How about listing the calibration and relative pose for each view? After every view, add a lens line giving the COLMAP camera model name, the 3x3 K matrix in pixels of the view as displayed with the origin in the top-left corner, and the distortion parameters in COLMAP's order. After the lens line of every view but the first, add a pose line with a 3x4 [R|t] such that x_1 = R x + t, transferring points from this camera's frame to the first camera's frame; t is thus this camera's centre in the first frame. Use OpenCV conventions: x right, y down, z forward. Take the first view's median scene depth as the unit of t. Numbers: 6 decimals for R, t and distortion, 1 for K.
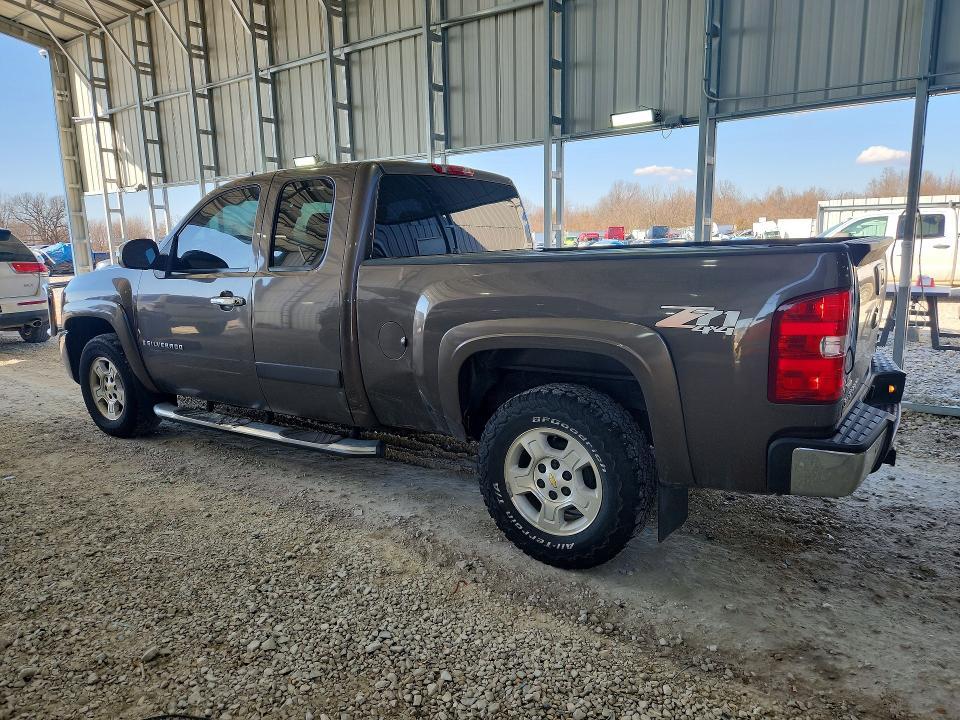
lens RADIAL K [[649.6, 0, 480.0], [0, 649.6, 360.0], [0, 0, 1]] dist [0.005472, -0.000935]
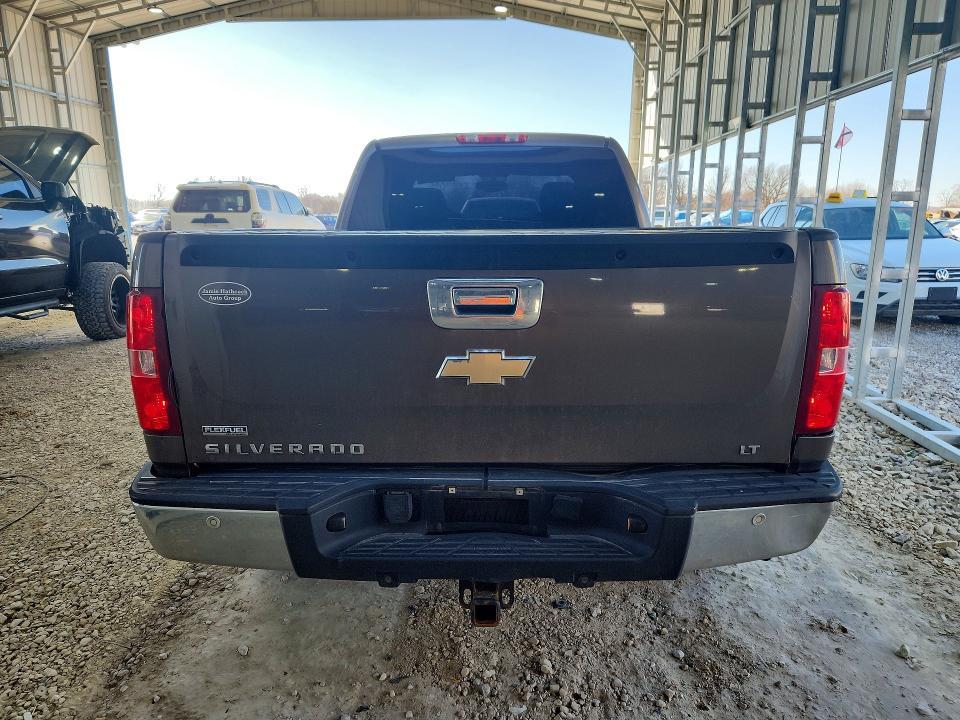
lens RADIAL K [[649.6, 0, 480.0], [0, 649.6, 360.0], [0, 0, 1]] dist [0.005472, -0.000935]
pose [[0.545605, 0.199089, -0.814051, 0.946751], [-0.160435, 0.978219, 0.131710, -0.126975], [0.822542, 0.058740, 0.565662, 0.599506]]
